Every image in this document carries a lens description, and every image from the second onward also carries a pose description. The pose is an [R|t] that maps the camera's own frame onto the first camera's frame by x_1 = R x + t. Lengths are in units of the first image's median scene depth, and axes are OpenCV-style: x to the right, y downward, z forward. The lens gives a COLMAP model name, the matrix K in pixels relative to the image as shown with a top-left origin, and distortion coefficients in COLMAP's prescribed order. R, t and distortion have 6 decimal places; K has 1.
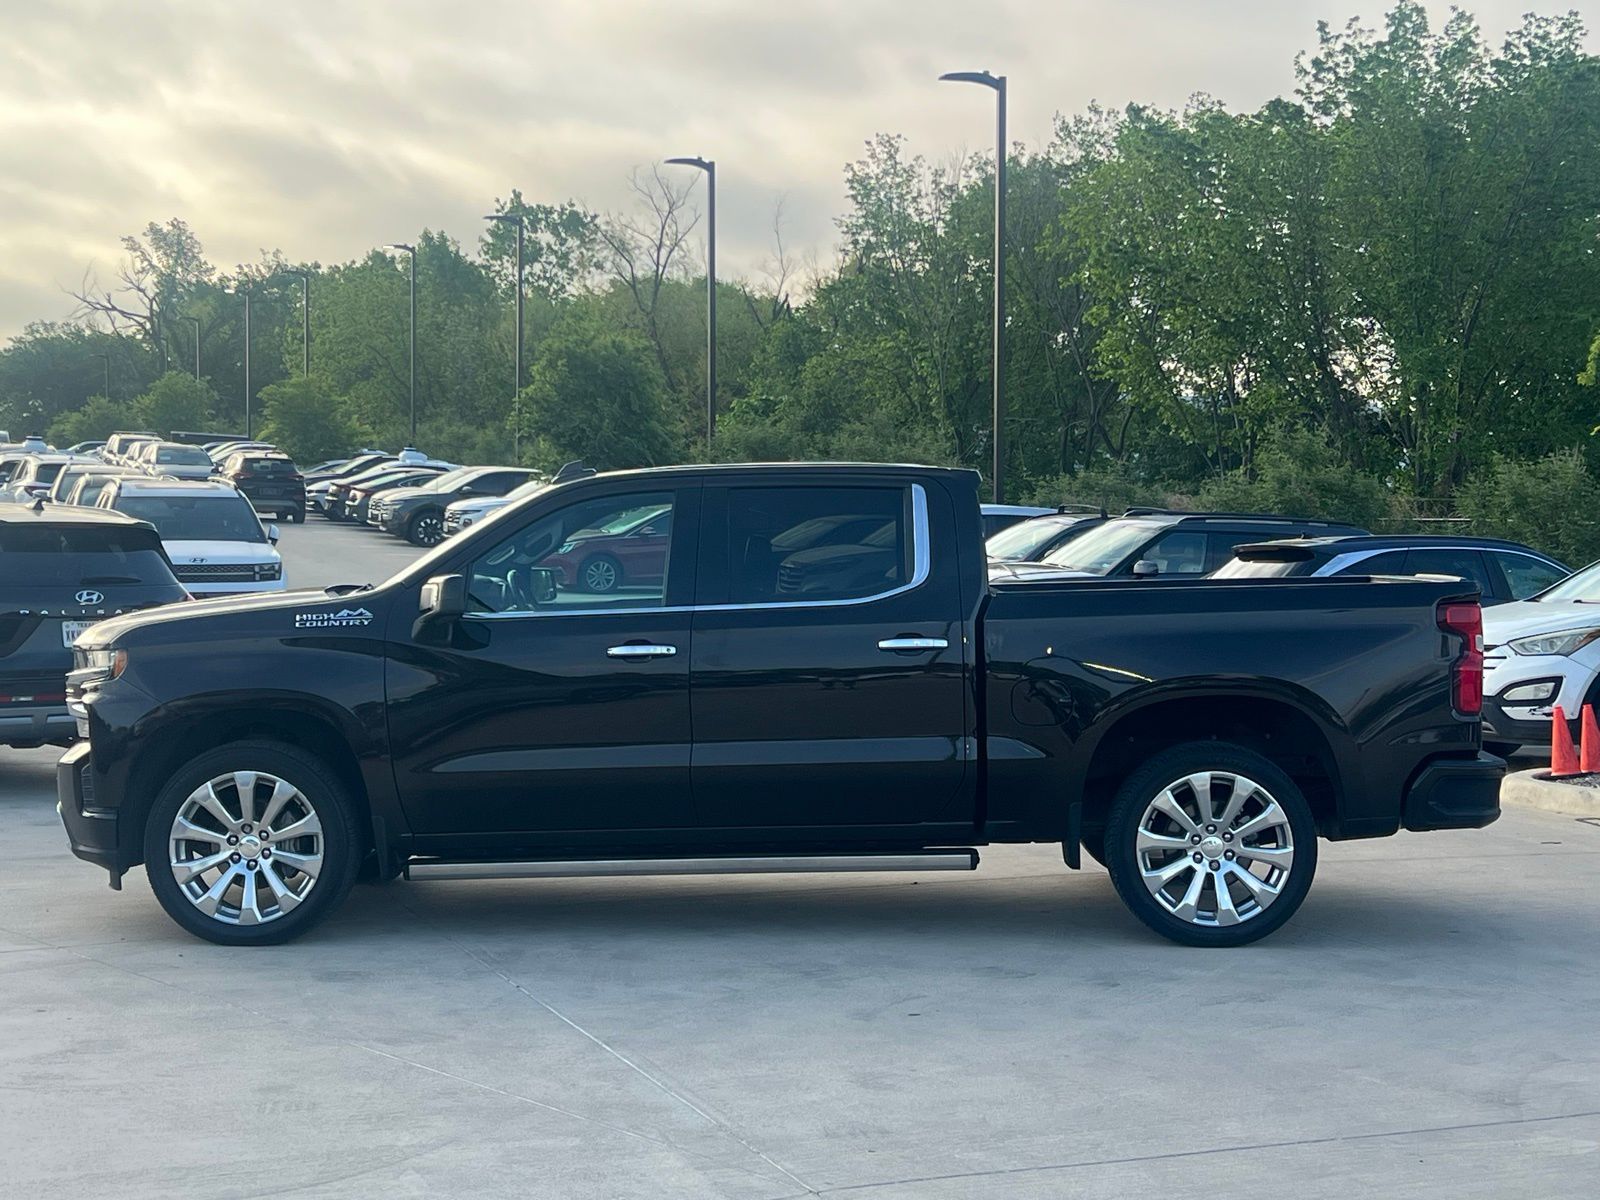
lens RADIAL K [[2371.3, 0, 800.0], [0, 2371.3, 600.0], [0, 0, 1]] dist [0.243329, -0.777717]
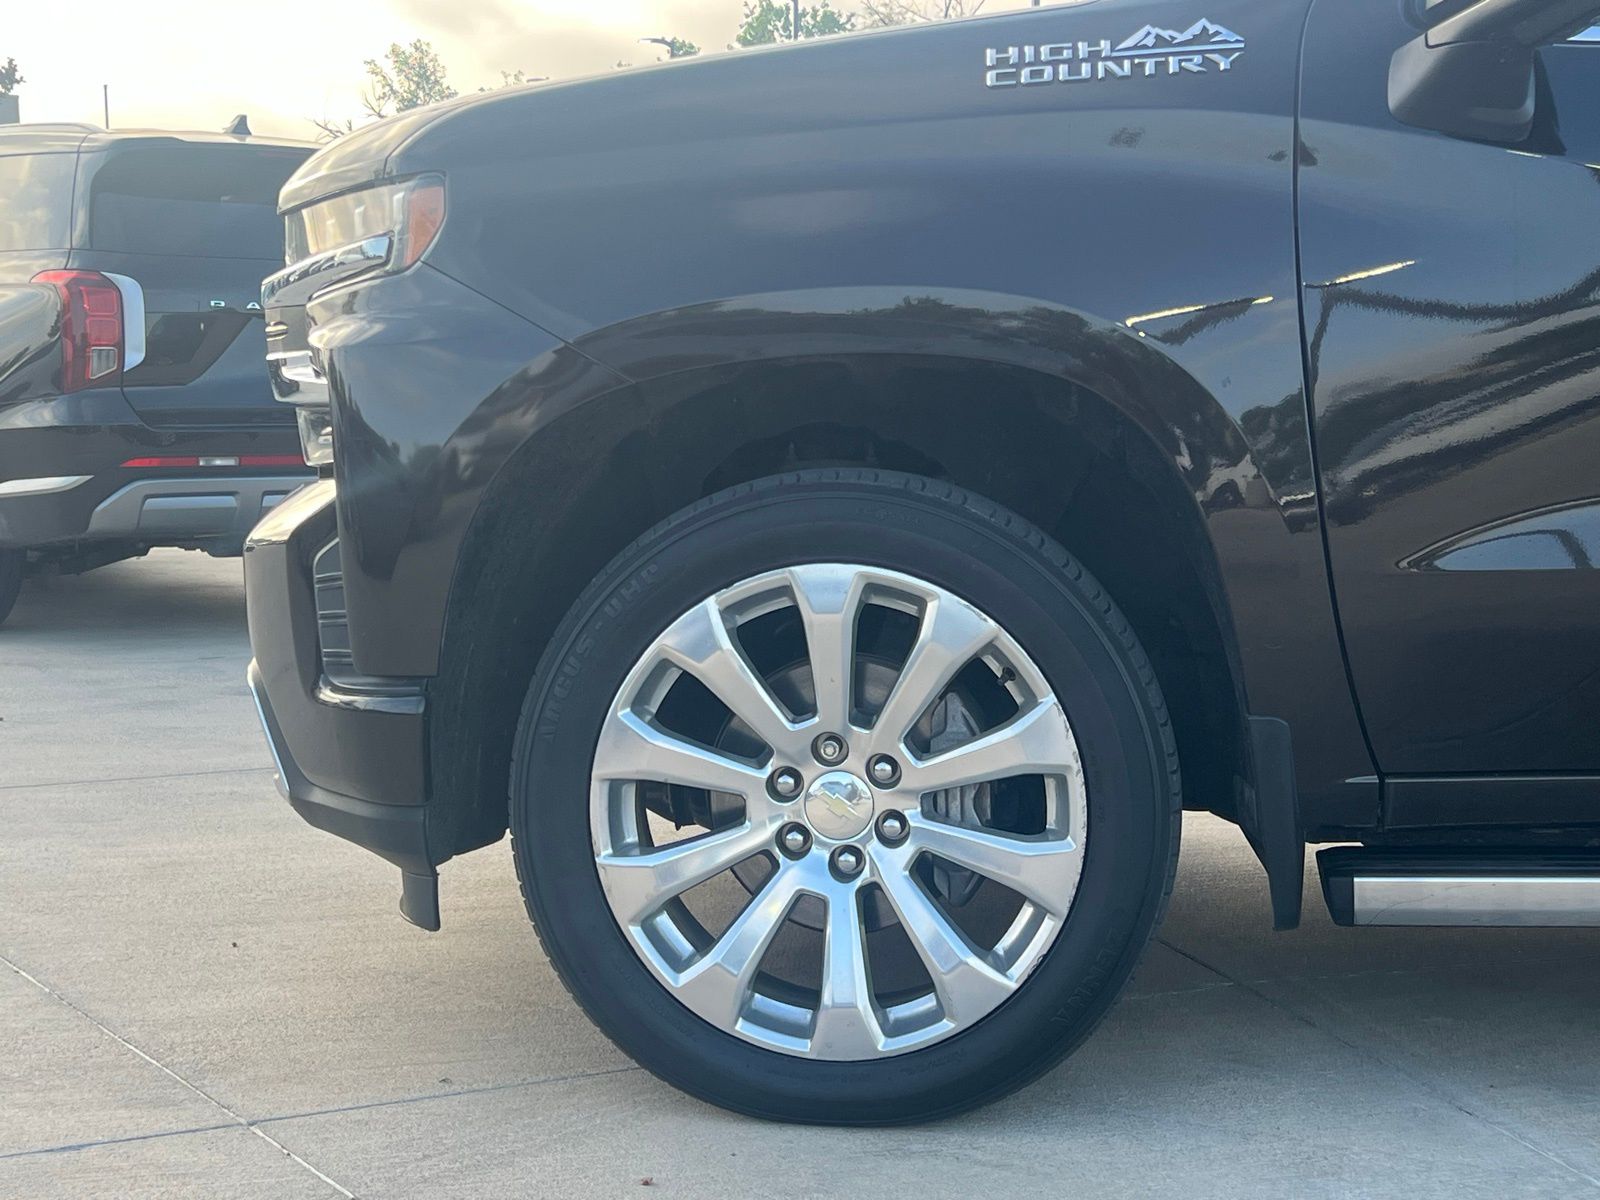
lens RADIAL K [[2371.3, 0, 800.0], [0, 2371.3, 600.0], [0, 0, 1]] dist [0.243329, -0.777717]
pose [[0.995359, 0.002382, -0.096205, -0.045421], [0.003879, 0.997888, 0.064839, 0.012422], [0.096156, -0.064911, 0.993247, 0.154261]]
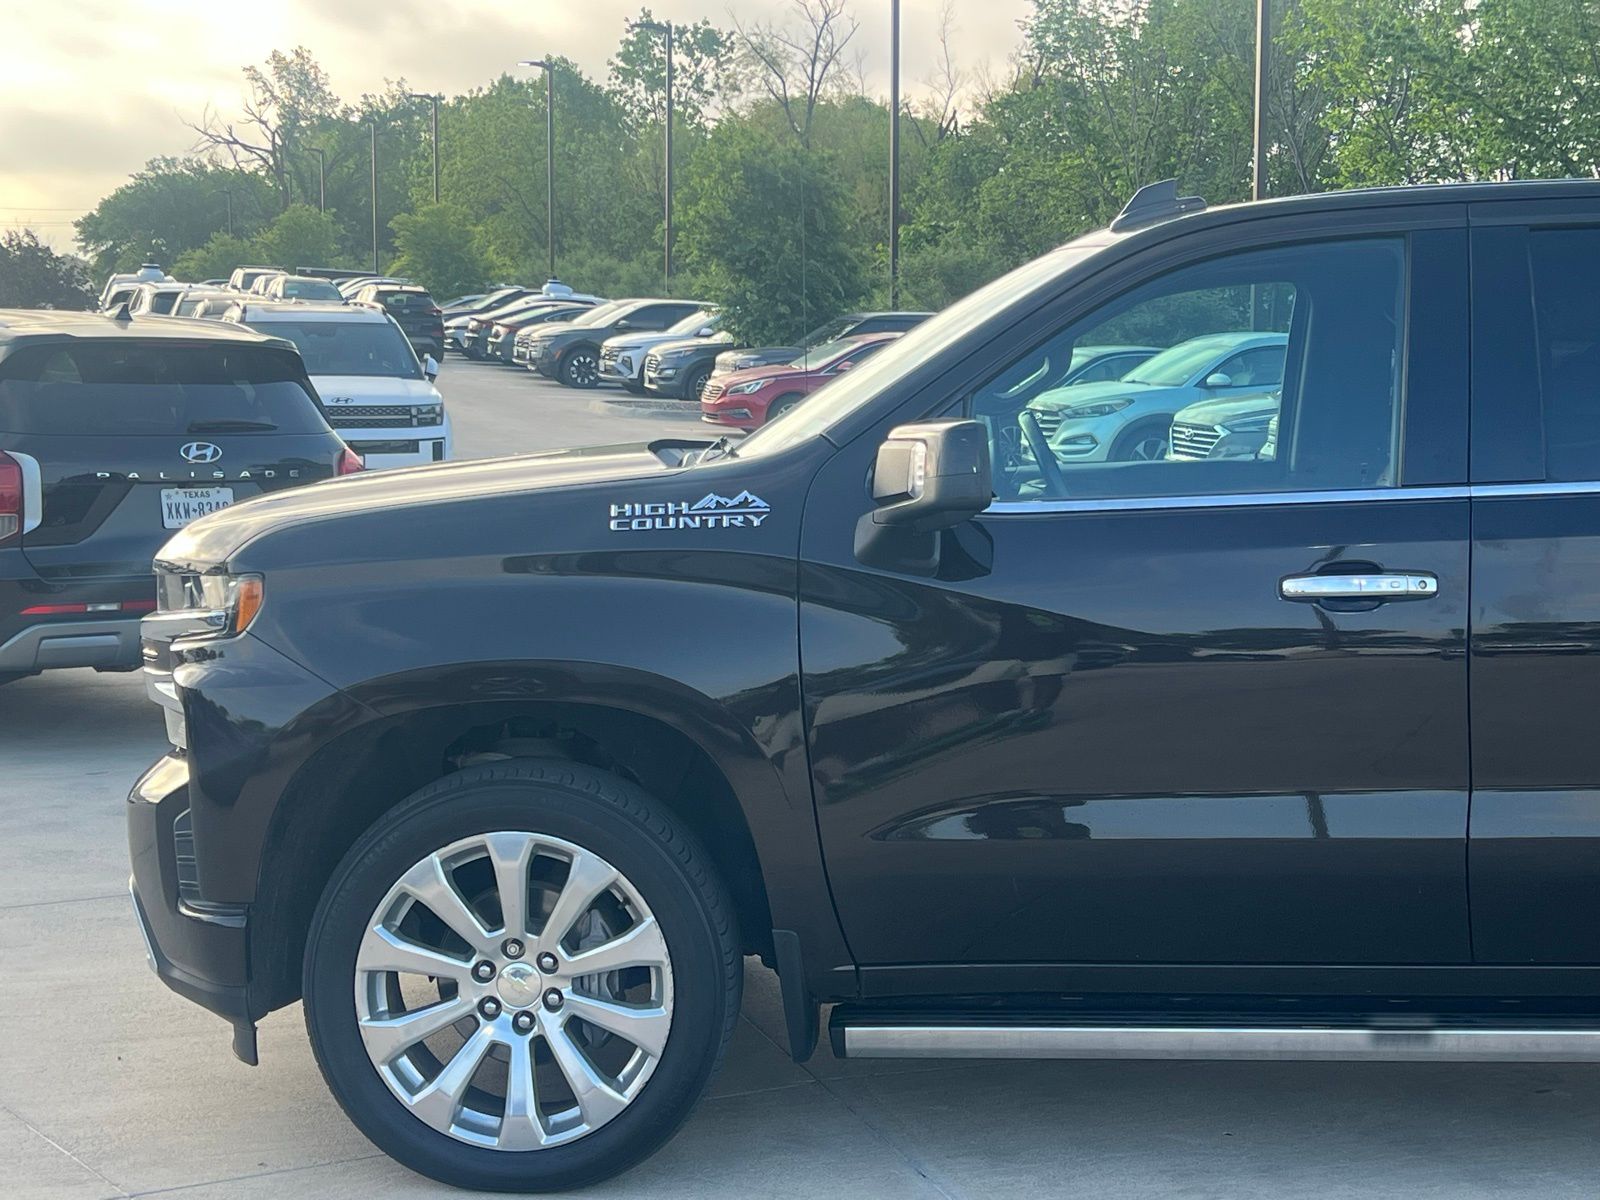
lens RADIAL K [[2371.3, 0, 800.0], [0, 2371.3, 600.0], [0, 0, 1]] dist [0.243329, -0.777717]
pose [[0.998773, 0.003327, -0.049418, -0.033188], [-0.000093, 0.997866, 0.065300, -0.001266], [0.049530, -0.065215, 0.996641, 0.117710]]
